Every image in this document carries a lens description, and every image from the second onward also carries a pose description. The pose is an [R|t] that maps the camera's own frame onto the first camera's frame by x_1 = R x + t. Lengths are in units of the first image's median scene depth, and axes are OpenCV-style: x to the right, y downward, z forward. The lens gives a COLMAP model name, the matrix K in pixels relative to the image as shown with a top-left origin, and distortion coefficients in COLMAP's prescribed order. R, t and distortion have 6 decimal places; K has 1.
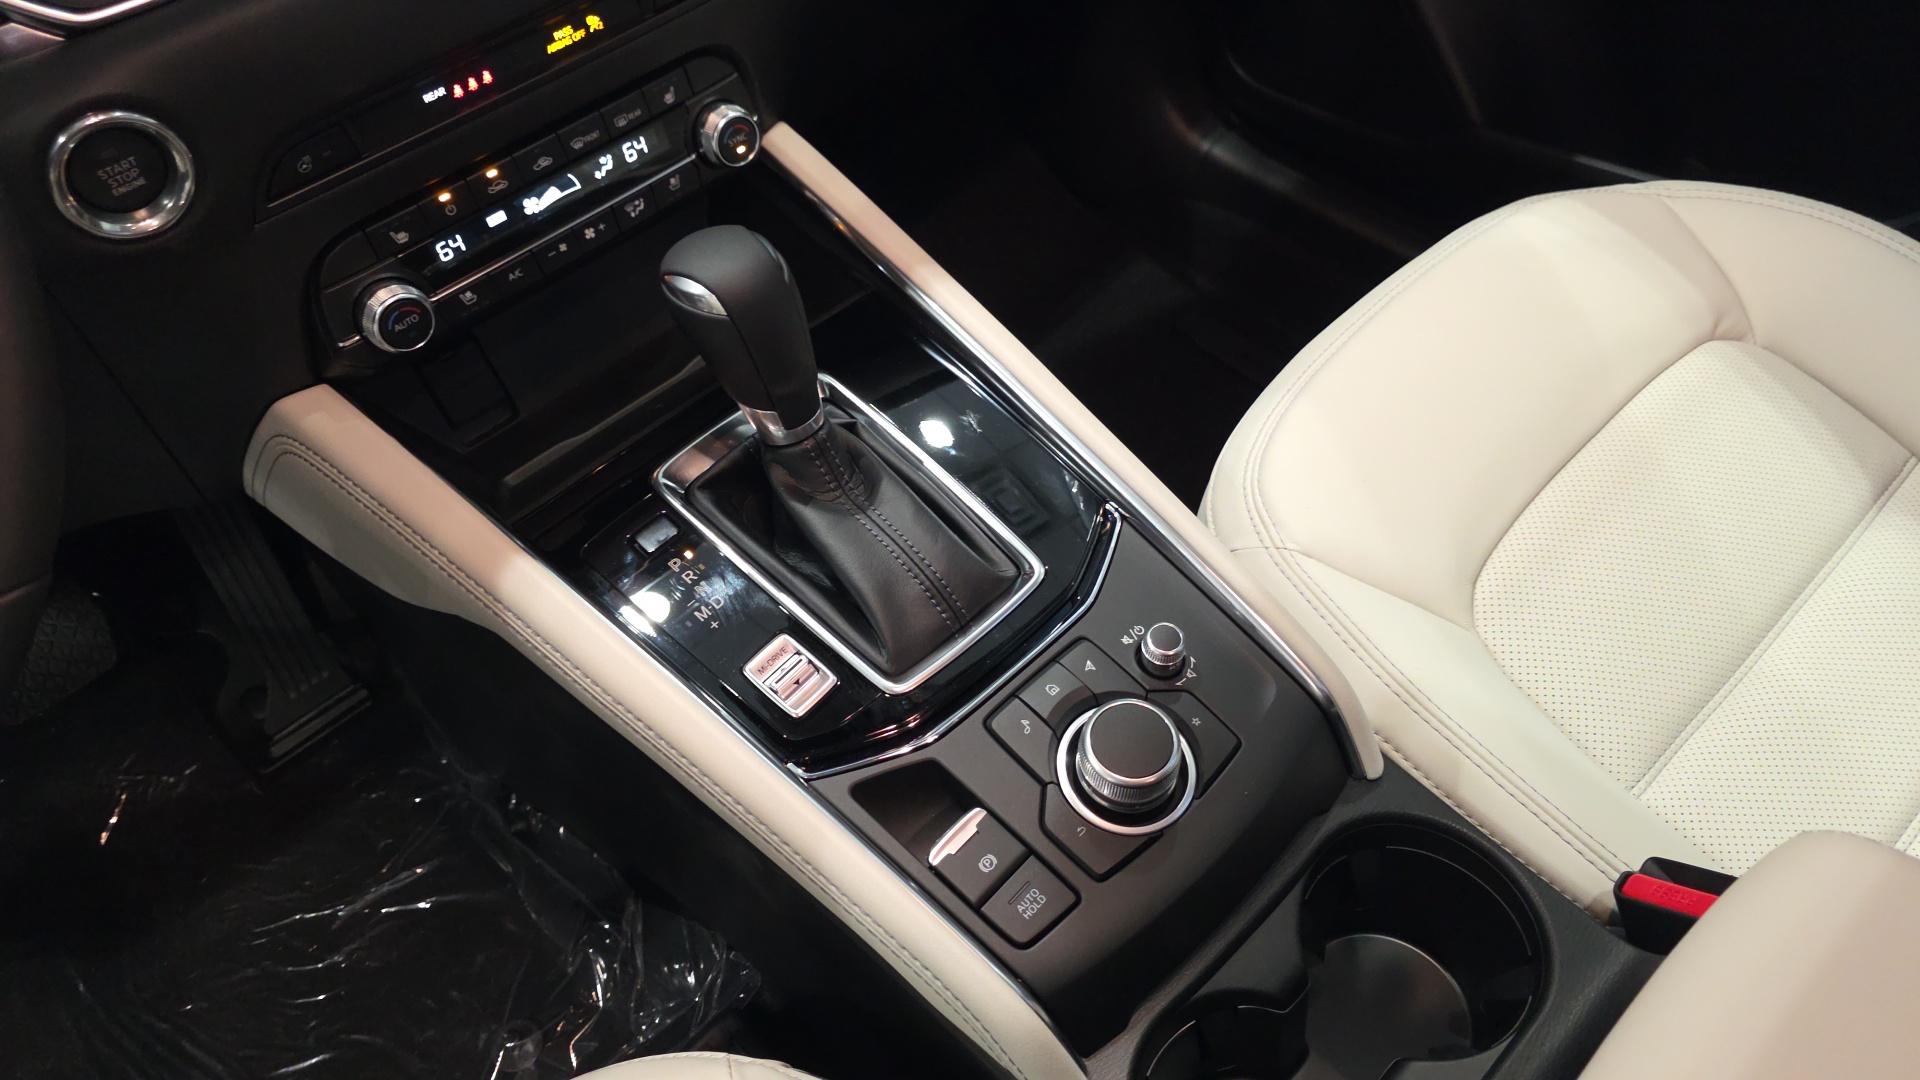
lens RADIAL K [[1287.2, 0, 948.0], [0, 1287.2, 534.7], [0, 0, 1]] dist [0.060533, -0.057767]
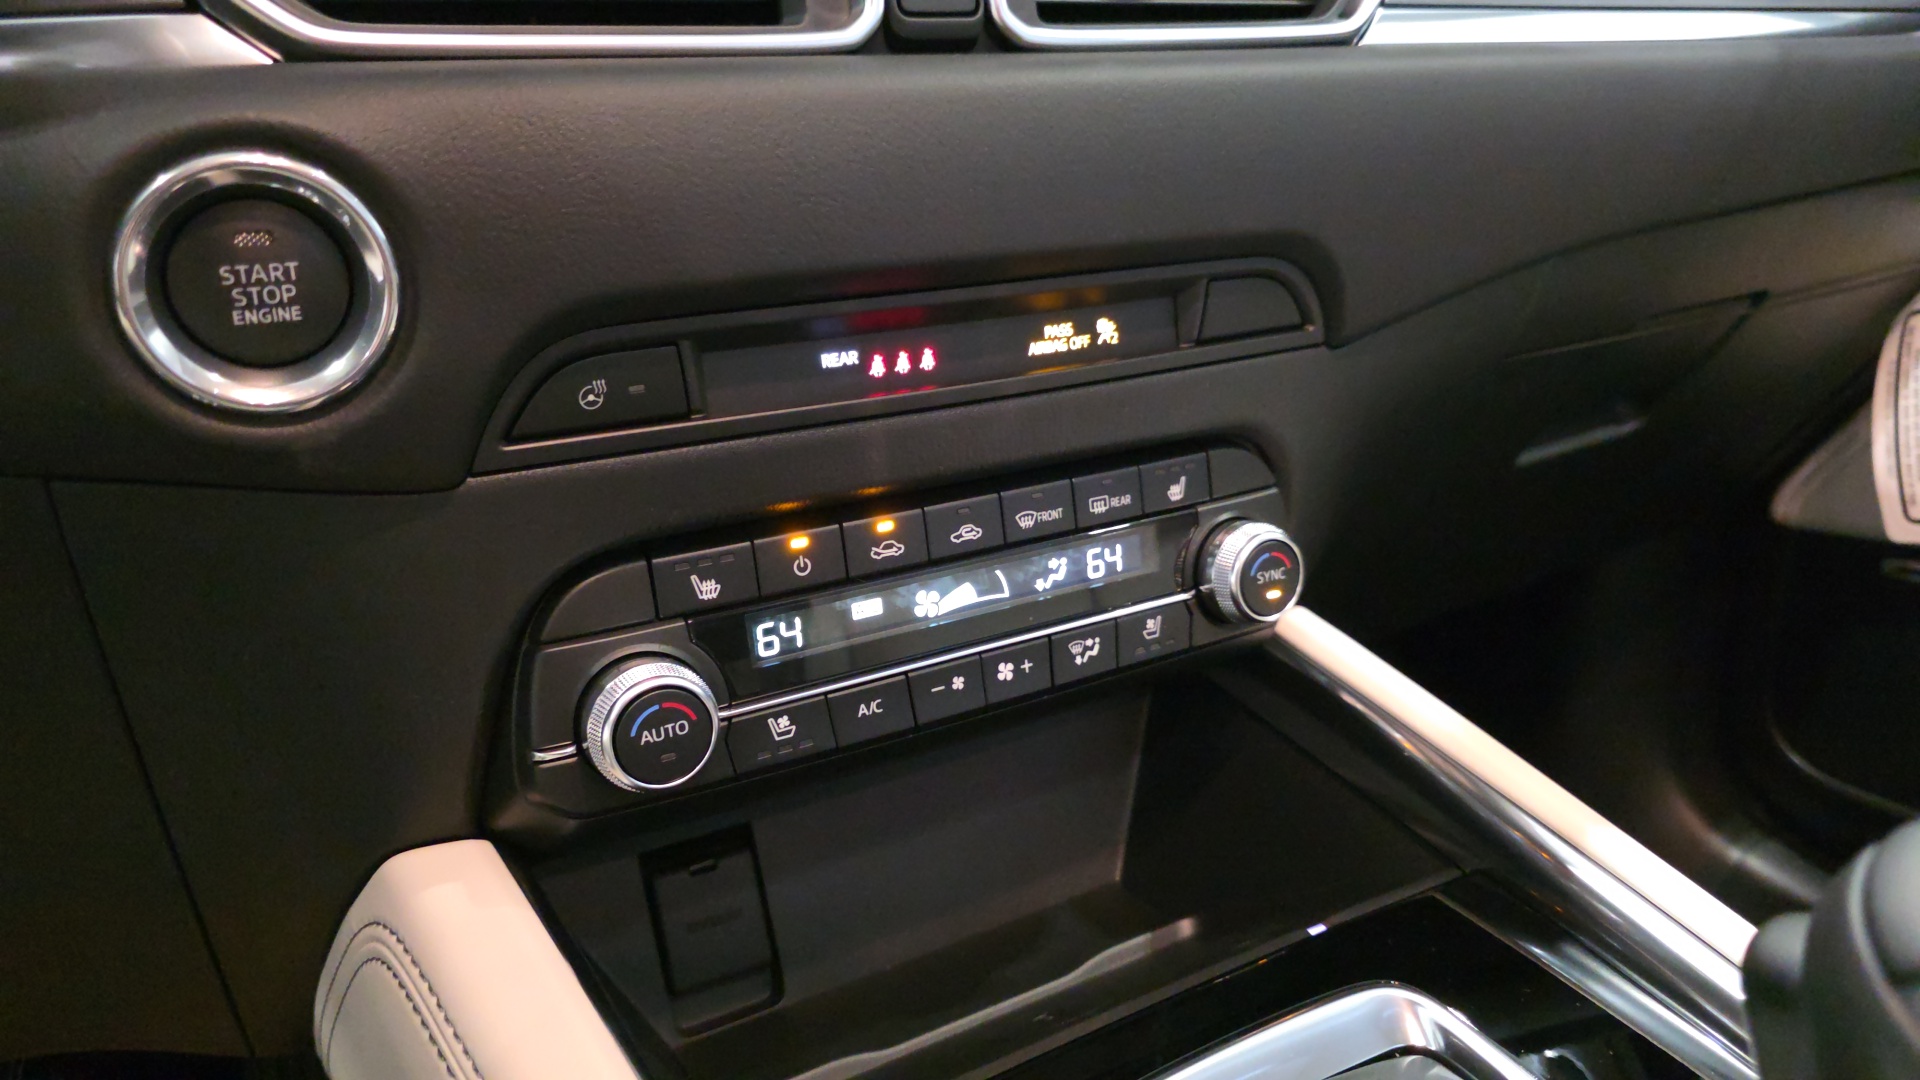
lens RADIAL K [[1287.2, 0, 960.9], [0, 1287.2, 504.5], [0, 0, 1]] dist [0.060533, -0.057767]
pose [[0.968568, 0.114306, -0.220932, -0.182799], [-0.213889, 0.836147, -0.505083, -0.001926], [0.126997, 0.536462, 0.834314, 0.494493]]
